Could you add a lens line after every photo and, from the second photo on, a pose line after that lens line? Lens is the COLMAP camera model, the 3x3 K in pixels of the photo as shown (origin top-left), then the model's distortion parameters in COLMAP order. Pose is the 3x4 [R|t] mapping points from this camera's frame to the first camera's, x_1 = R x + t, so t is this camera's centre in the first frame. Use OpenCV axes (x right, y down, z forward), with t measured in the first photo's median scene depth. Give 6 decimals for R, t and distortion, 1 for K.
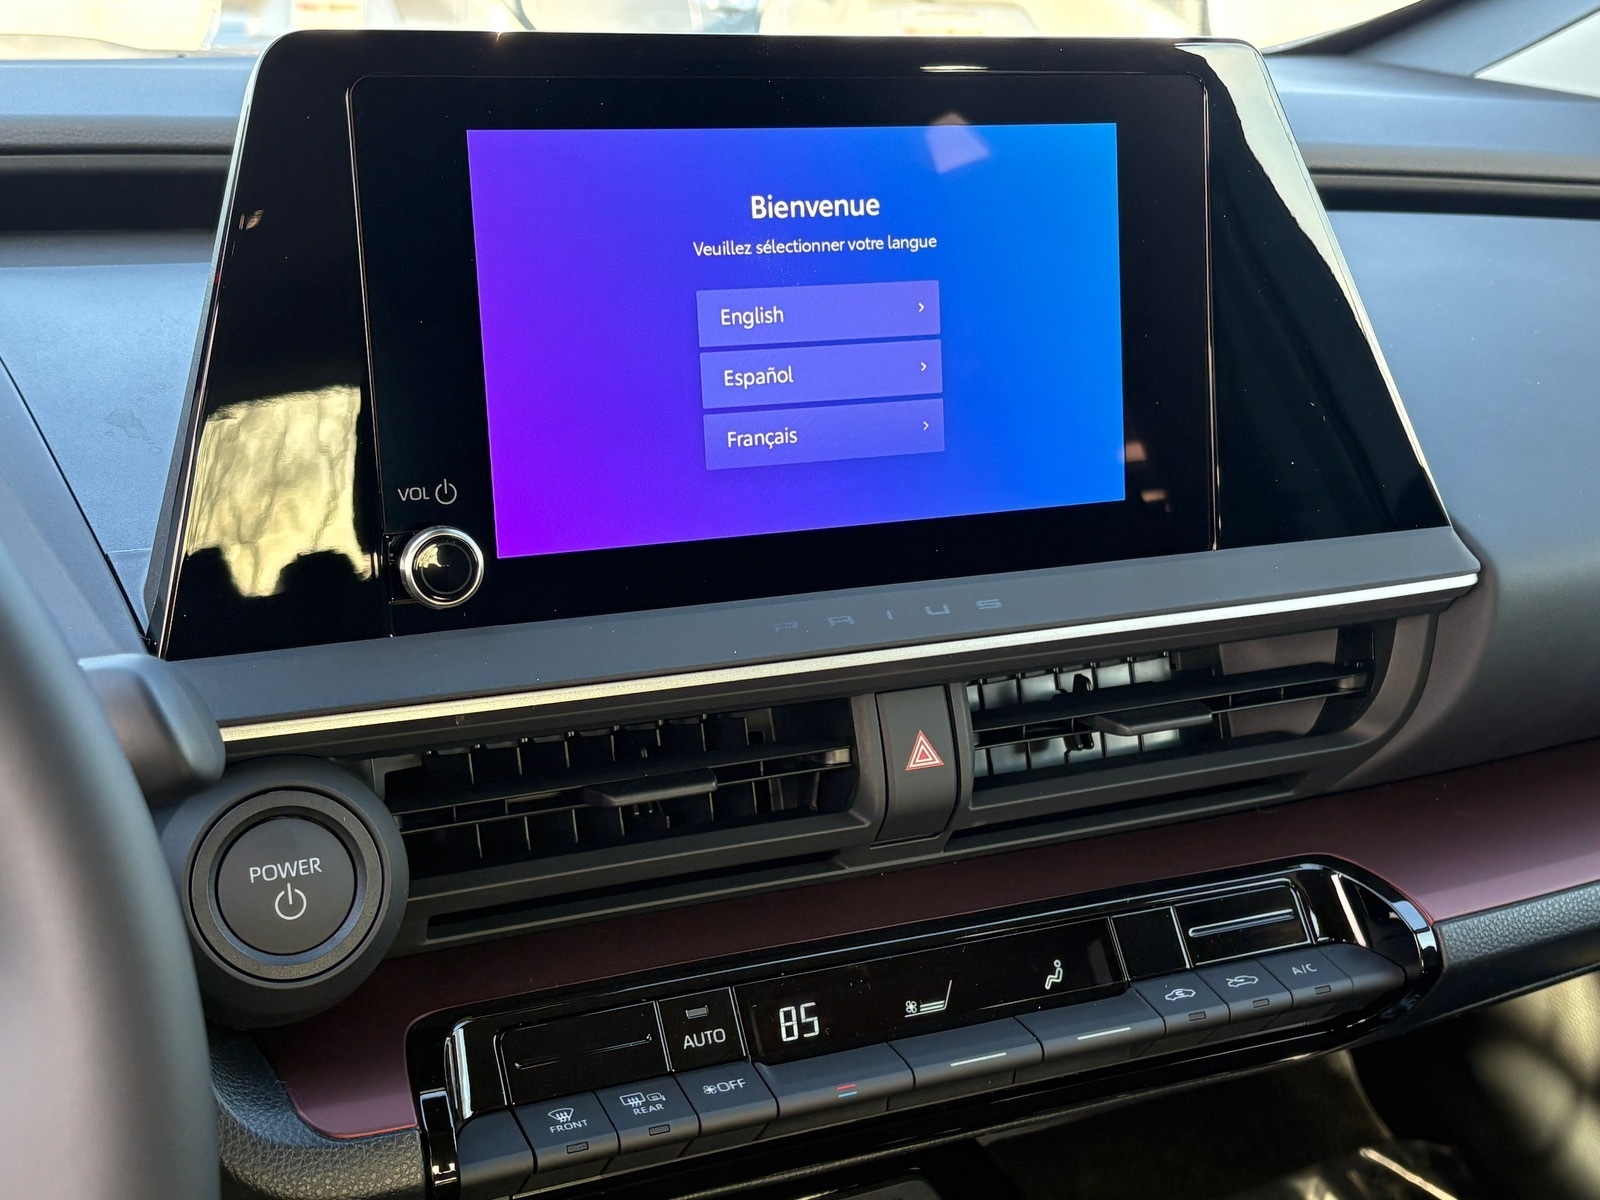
lens RADIAL K [[2220.4, 0, 787.9], [0, 2220.4, 613.1], [0, 0, 1]] dist [0.073279, 0.000000]
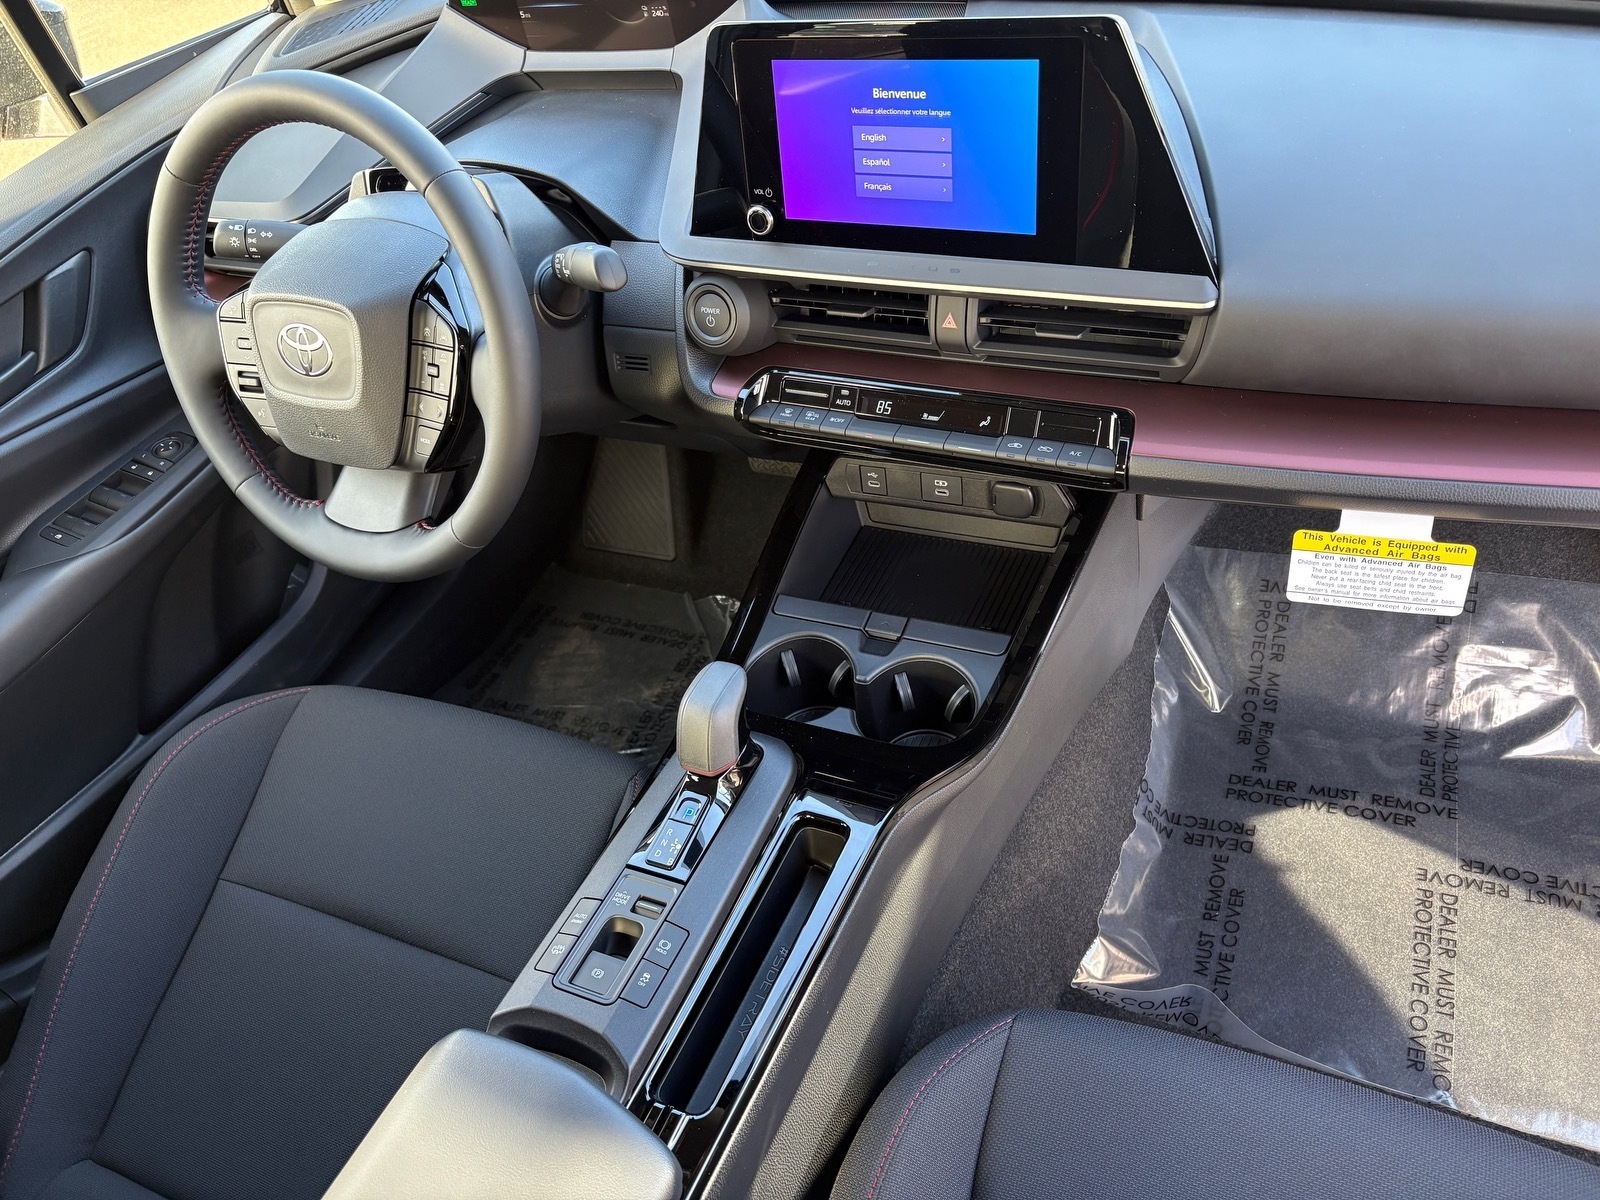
lens RADIAL K [[1200.3, 0, 807.8], [0, 1200.3, 598.2], [0, 0, 1]] dist [0.034363, -0.033829]
pose [[0.608780, 0.420270, -0.672874, 1.050717], [-0.069732, 0.873219, 0.482313, -0.321867], [0.790268, -0.246702, 0.560904, 0.032887]]
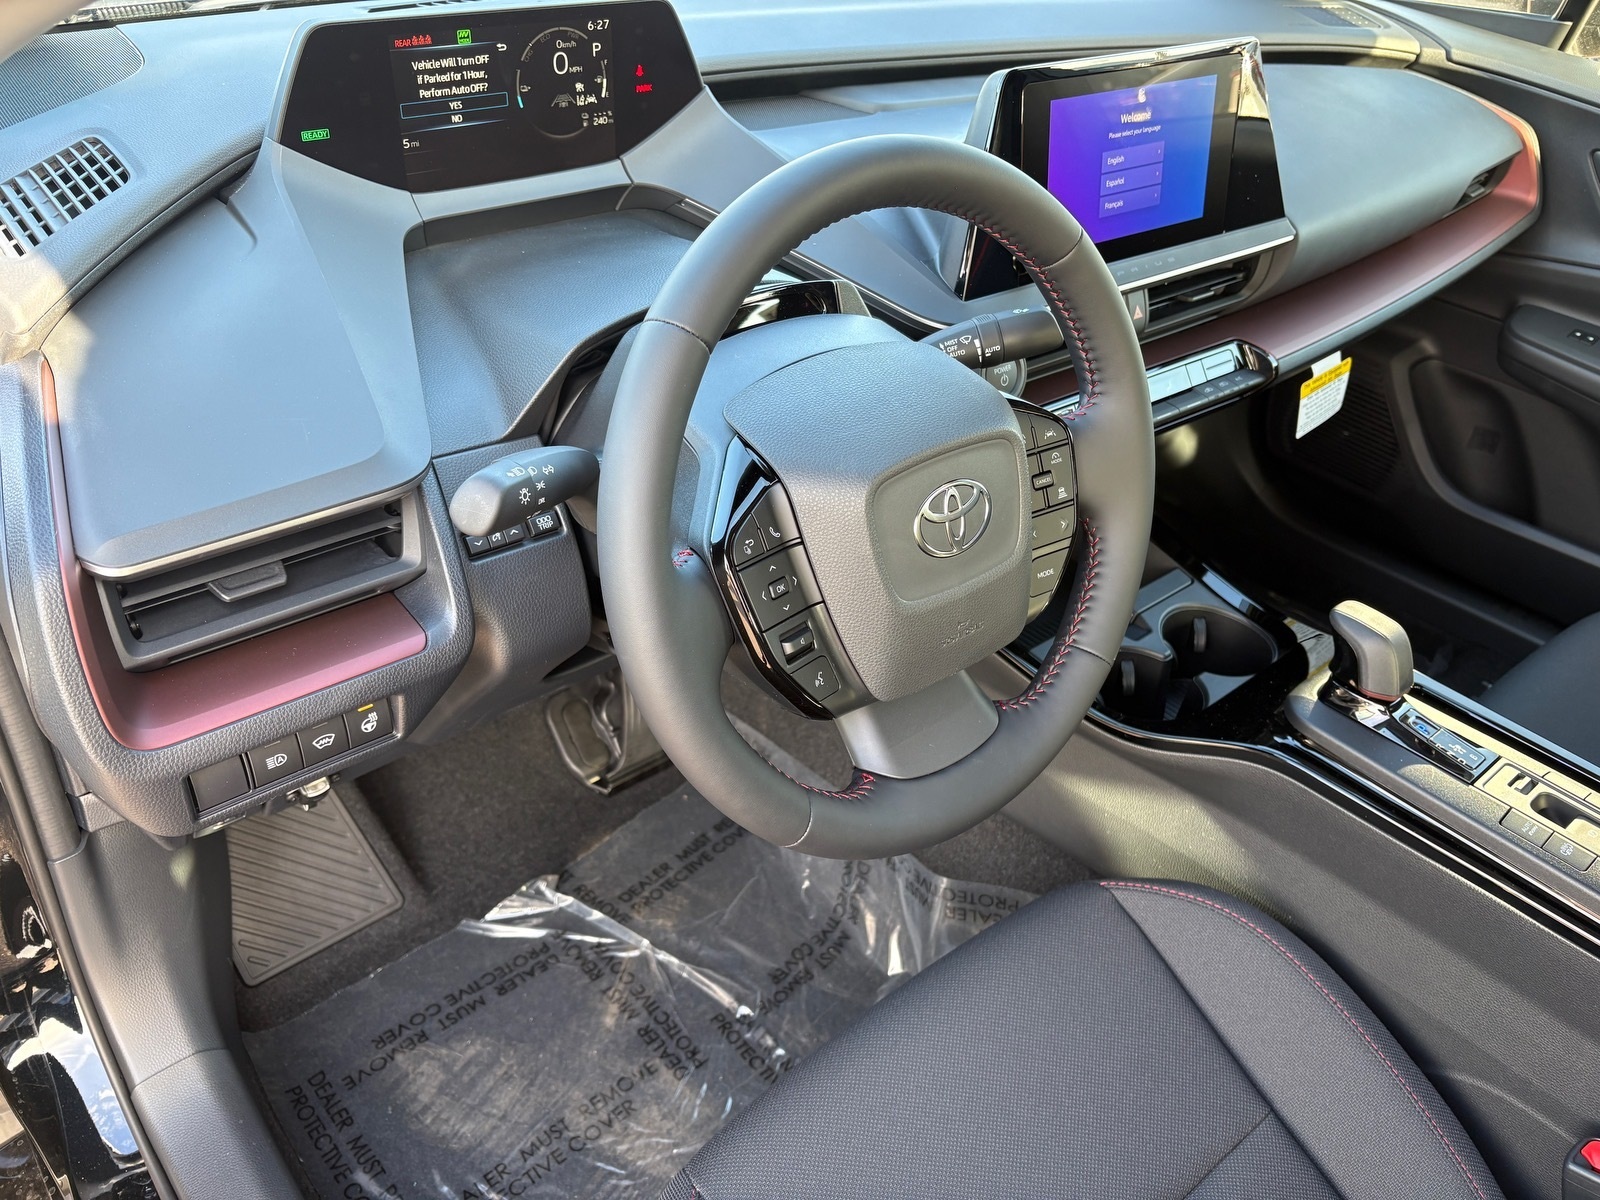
lens RADIAL K [[1200.3, 0, 803.4], [0, 1200.3, 597.0], [0, 0, 1]] dist [0.034363, -0.033829]
pose [[0.971304, -0.117572, 0.206747, -0.757416], [0.049640, 0.950342, 0.307222, -0.093068], [-0.232601, -0.288143, 0.928908, -0.478148]]
